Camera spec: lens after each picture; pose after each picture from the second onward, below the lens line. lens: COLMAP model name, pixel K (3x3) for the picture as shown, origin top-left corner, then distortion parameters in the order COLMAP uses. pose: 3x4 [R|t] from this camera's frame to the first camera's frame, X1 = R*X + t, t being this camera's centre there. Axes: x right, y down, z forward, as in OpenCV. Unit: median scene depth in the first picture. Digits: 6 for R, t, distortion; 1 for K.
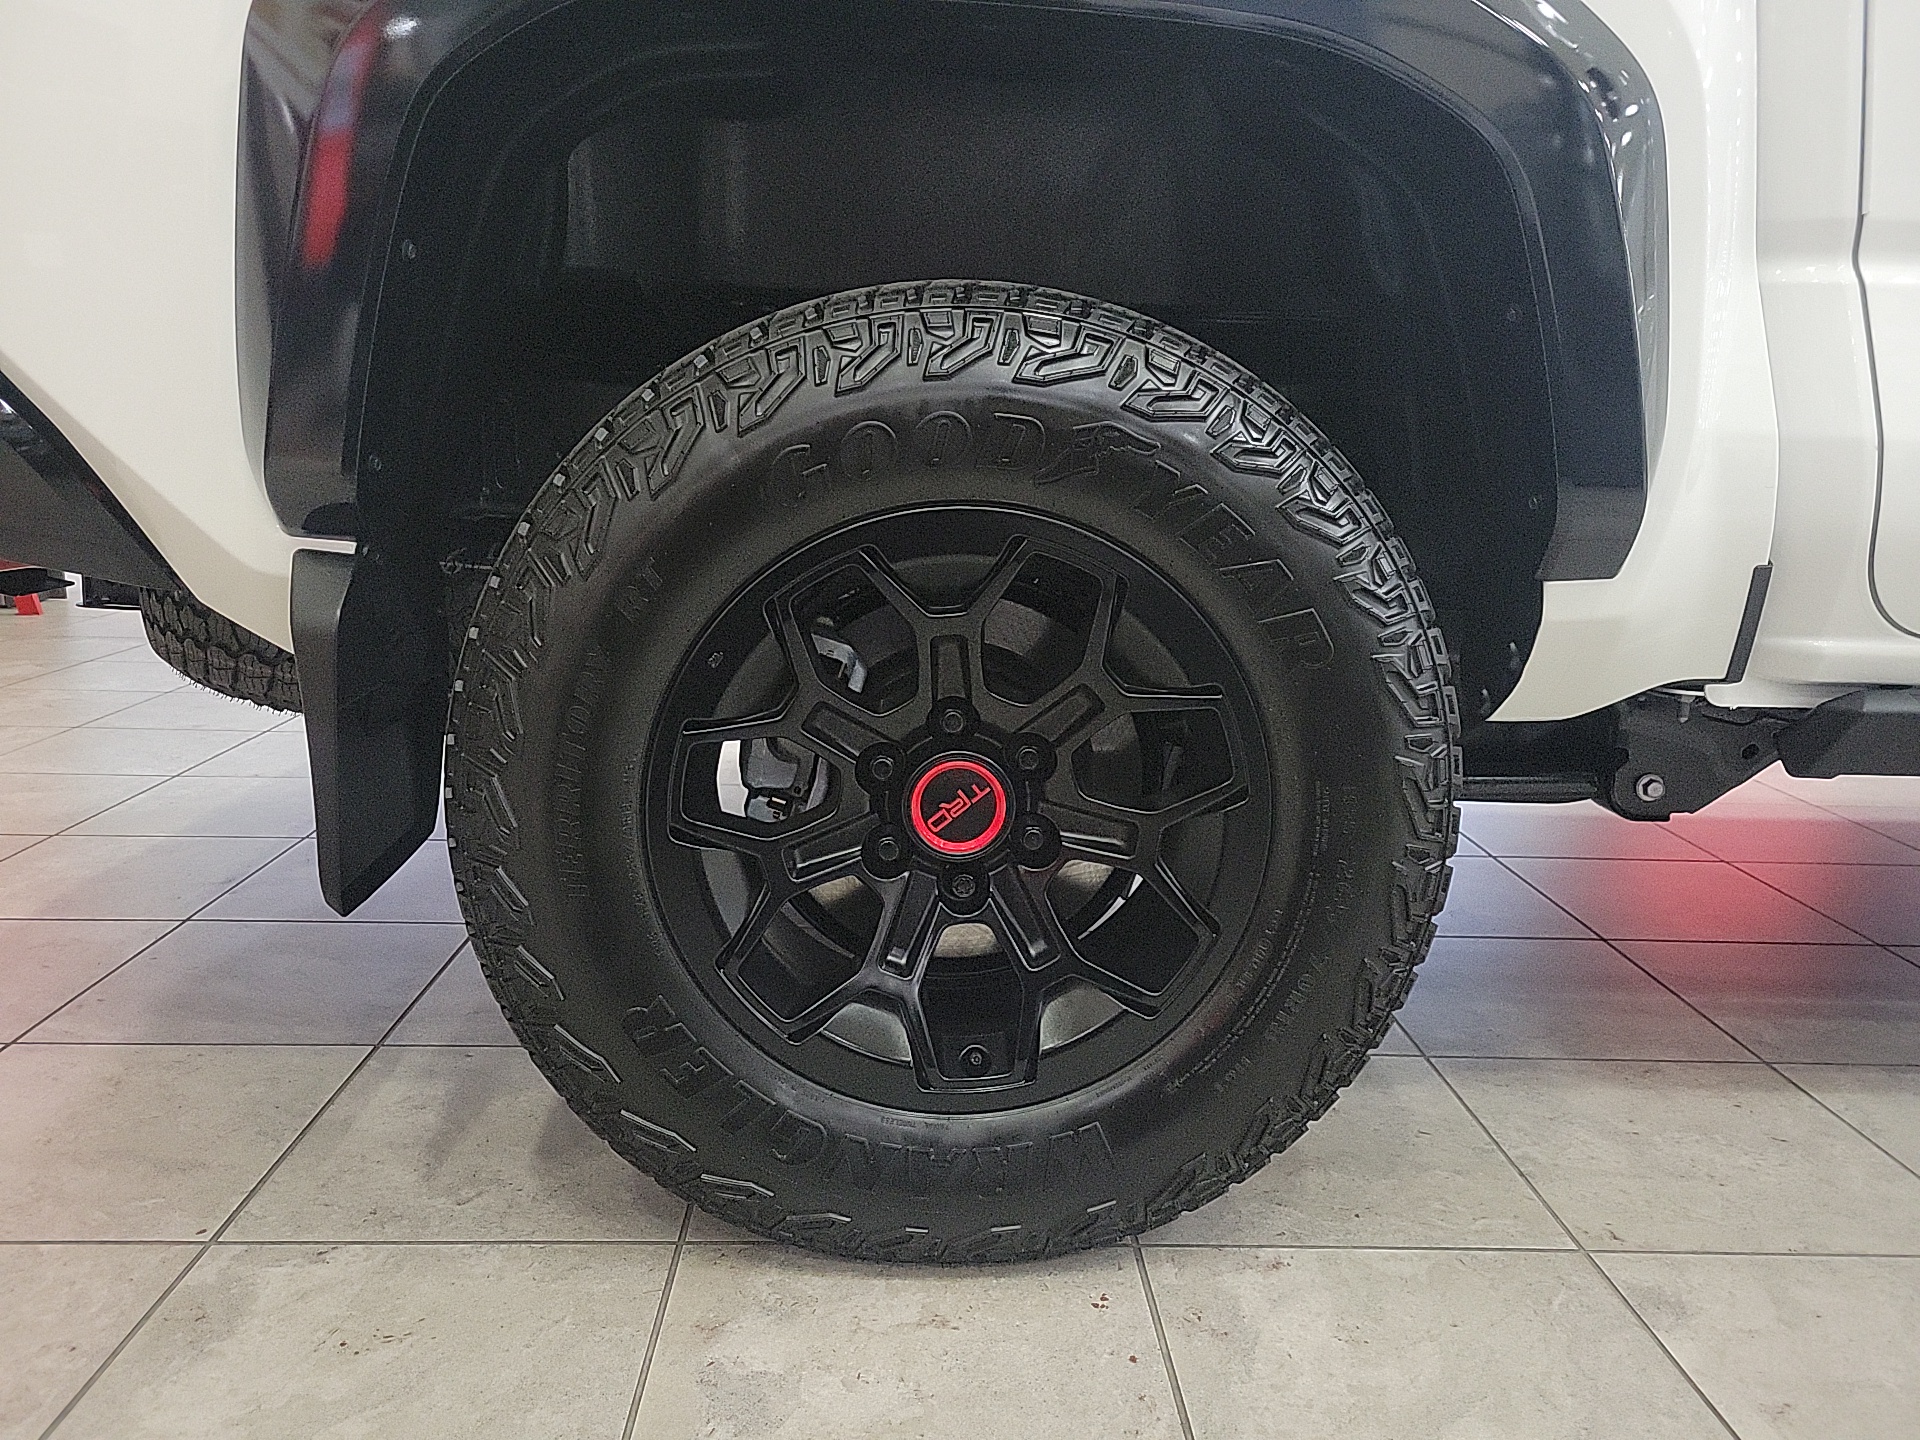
lens RADIAL K [[1466.6, 0, 960.0], [0, 1466.6, 720.0], [0, 0, 1]] dist [0.025081, -0.003691]
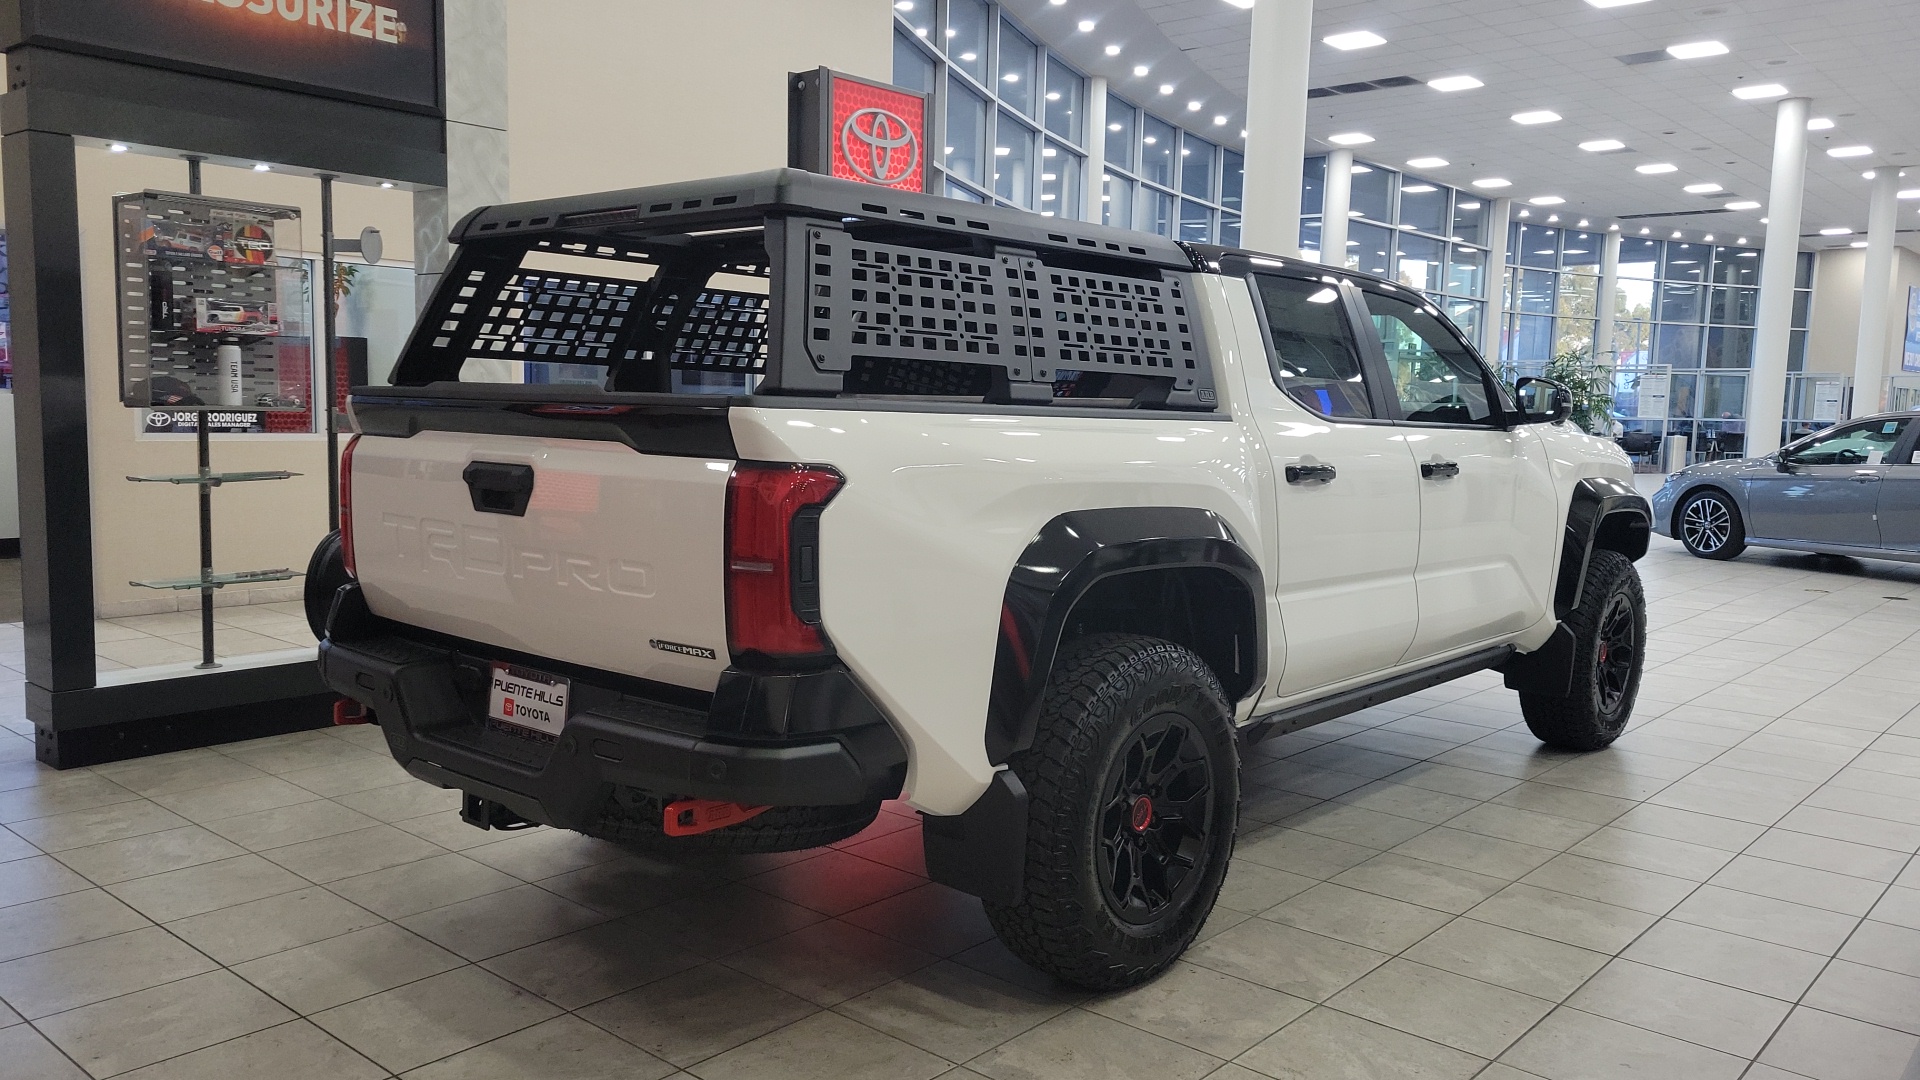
lens RADIAL K [[1390.5, 0, 1014.3], [0, 1390.5, 554.4], [0, 0, 1]] dist [0.002529, 0.001873]
pose [[0.675606, -0.088249, 0.731963, -1.942547], [0.148016, 0.988832, -0.017402, -0.397271], [-0.722252, 0.120099, 0.681122, -0.673653]]
